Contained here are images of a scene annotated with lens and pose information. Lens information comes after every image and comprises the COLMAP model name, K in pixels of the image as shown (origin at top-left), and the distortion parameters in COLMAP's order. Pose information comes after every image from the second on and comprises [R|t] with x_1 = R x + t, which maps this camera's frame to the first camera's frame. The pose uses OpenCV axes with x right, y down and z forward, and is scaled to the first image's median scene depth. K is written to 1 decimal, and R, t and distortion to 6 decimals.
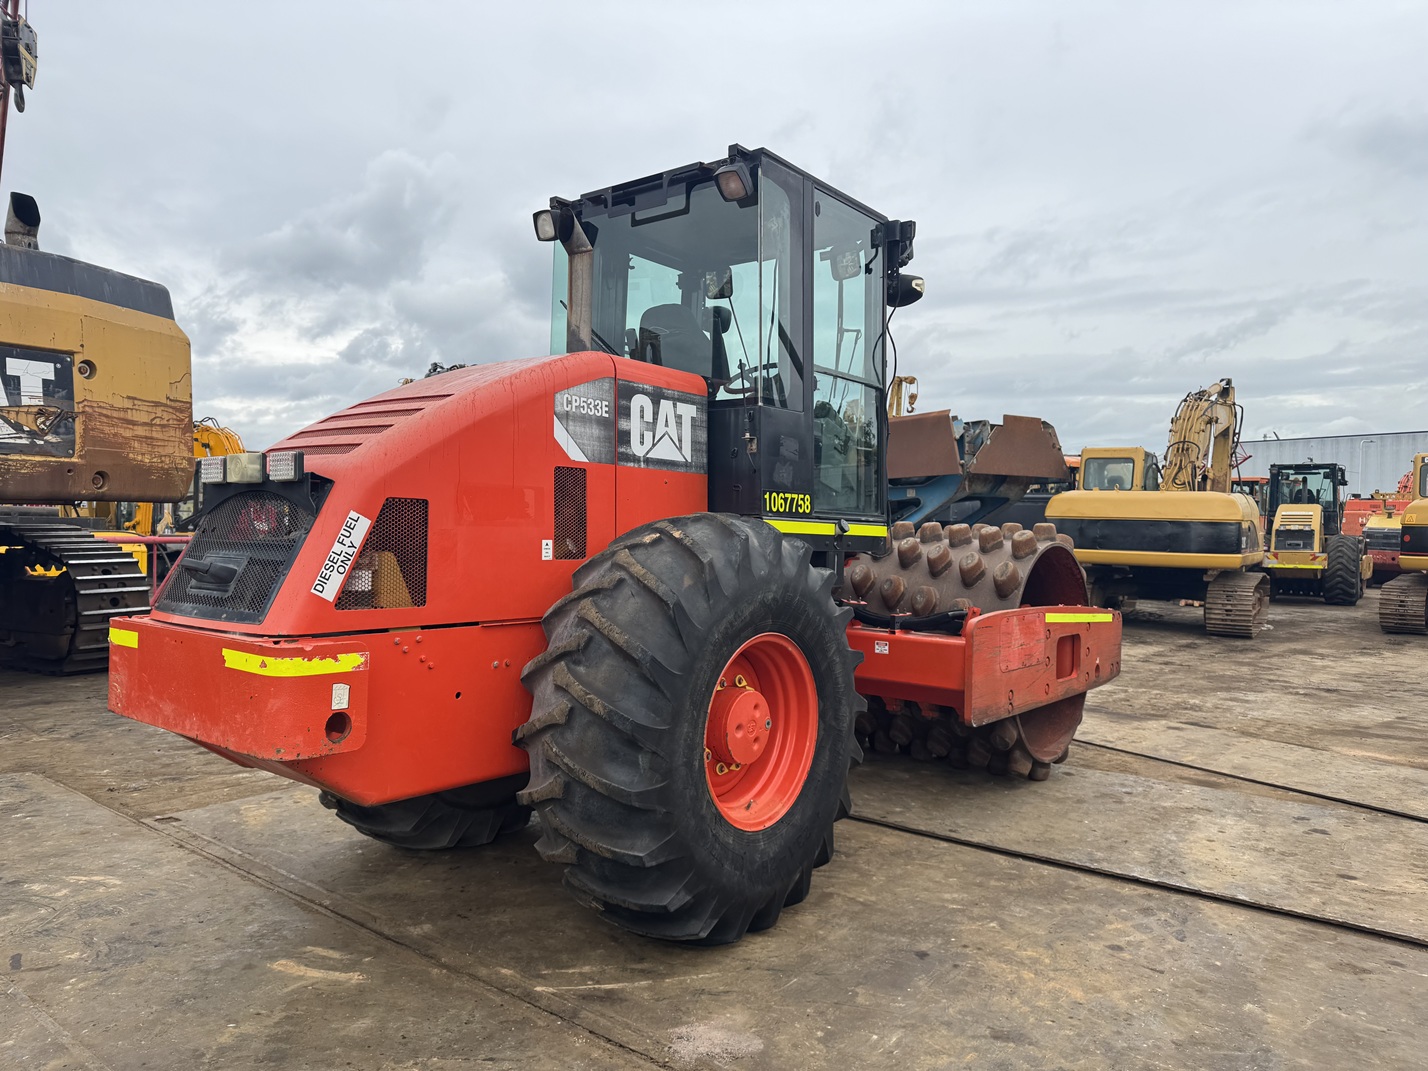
lens RADIAL K [[1005.3, 0, 714.0], [0, 1005.3, 535.5], [0, 0, 1]] dist [0.069601, -0.075446]
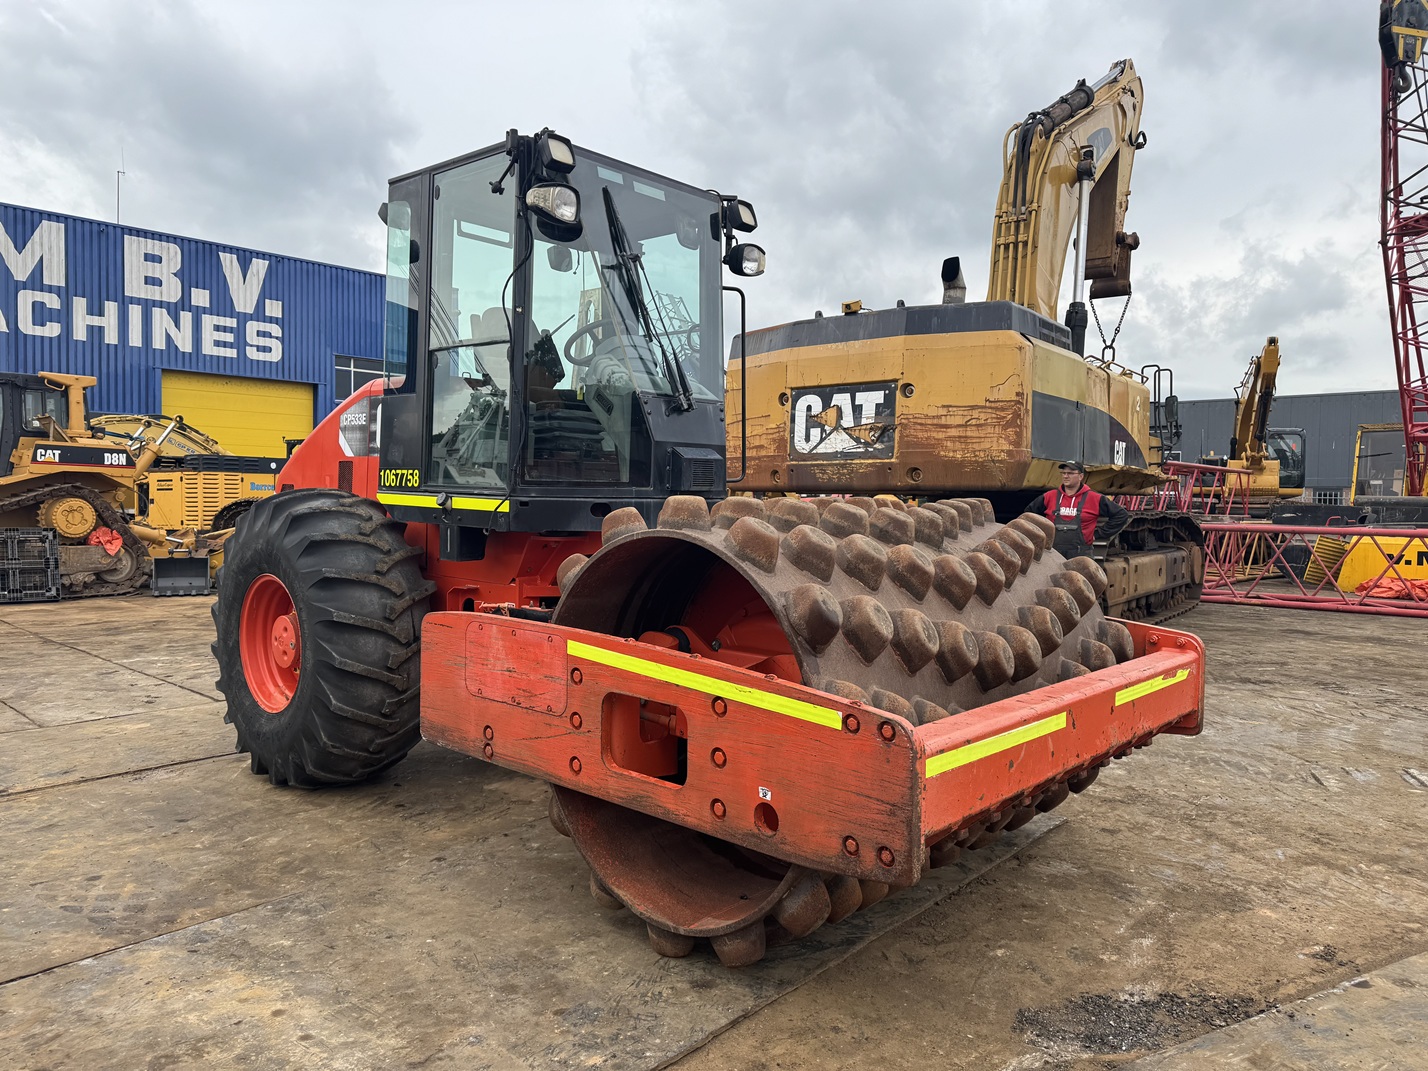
lens RADIAL K [[1002.0, 0, 709.7], [0, 1002.0, 546.6], [0, 0, 1]] dist [0.074894, -0.081761]
pose [[-0.078471, 0.034566, -0.996317, 1.207815], [-0.024849, 0.999020, 0.036617, -0.005809], [0.996607, 0.027630, -0.077535, 1.476232]]
